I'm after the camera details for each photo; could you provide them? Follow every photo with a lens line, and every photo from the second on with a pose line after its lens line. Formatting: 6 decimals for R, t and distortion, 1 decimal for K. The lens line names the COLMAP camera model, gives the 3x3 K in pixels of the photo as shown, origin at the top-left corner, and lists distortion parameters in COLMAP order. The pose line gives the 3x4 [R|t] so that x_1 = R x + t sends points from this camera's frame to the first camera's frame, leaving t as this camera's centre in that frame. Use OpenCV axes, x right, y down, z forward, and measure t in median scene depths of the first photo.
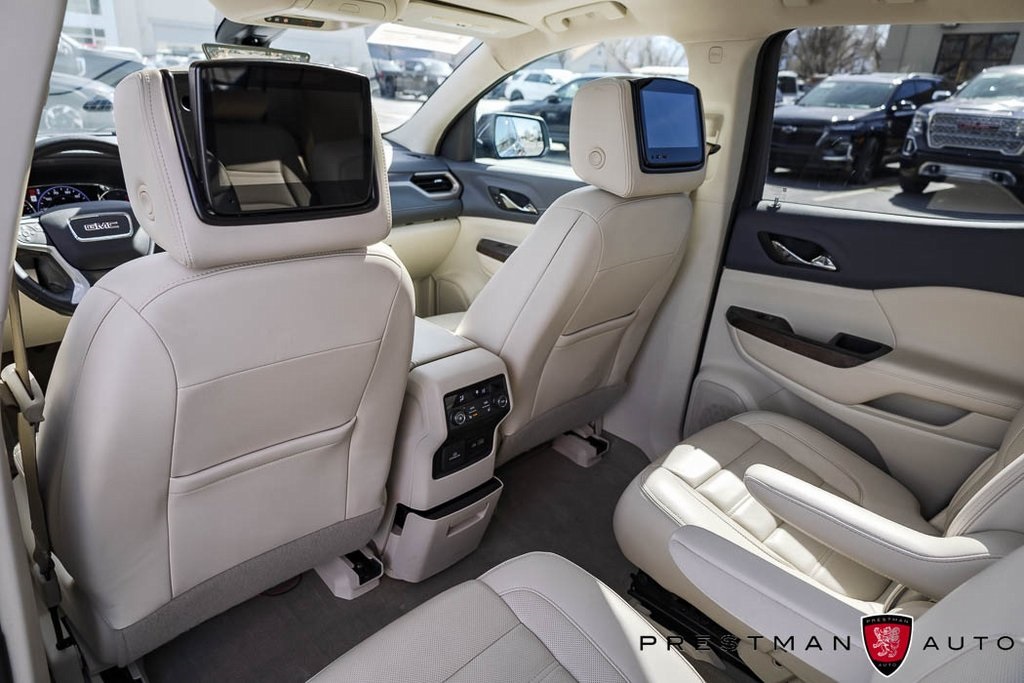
lens RADIAL K [[670.7, 0, 508.8], [0, 670.7, 344.4], [0, 0, 1]] dist [0.005822, 0.002807]
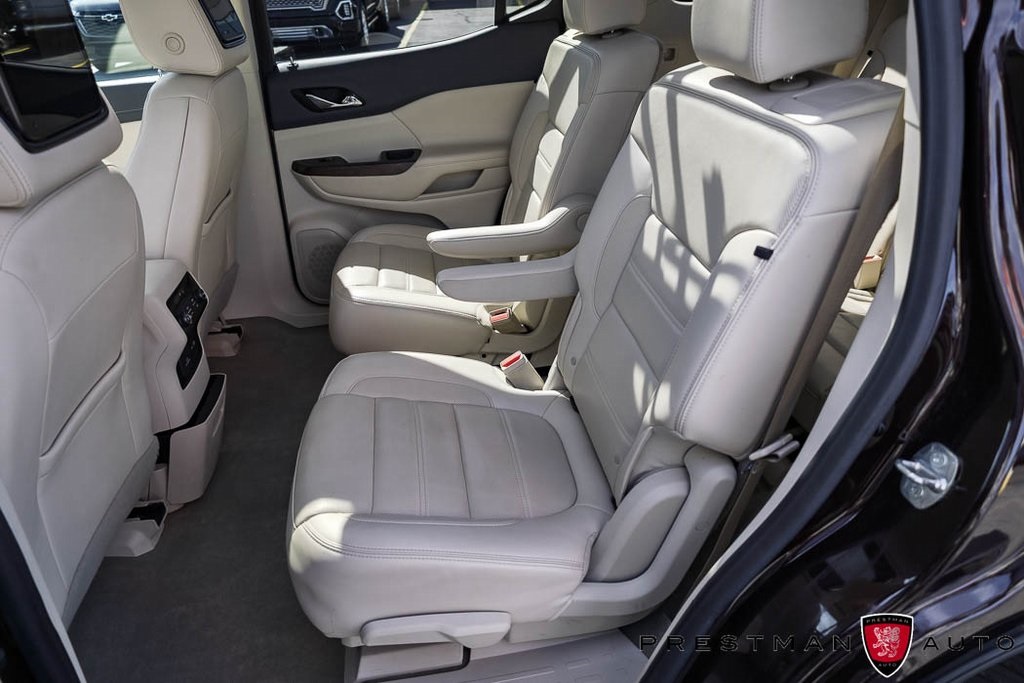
lens RADIAL K [[670.7, 0, 515.4], [0, 670.7, 339.4], [0, 0, 1]] dist [0.005822, 0.002807]
pose [[0.595227, -0.467224, 0.653764, -0.386617], [0.369001, 0.881660, 0.294132, 0.016420], [-0.713823, 0.066164, 0.697194, -0.074127]]
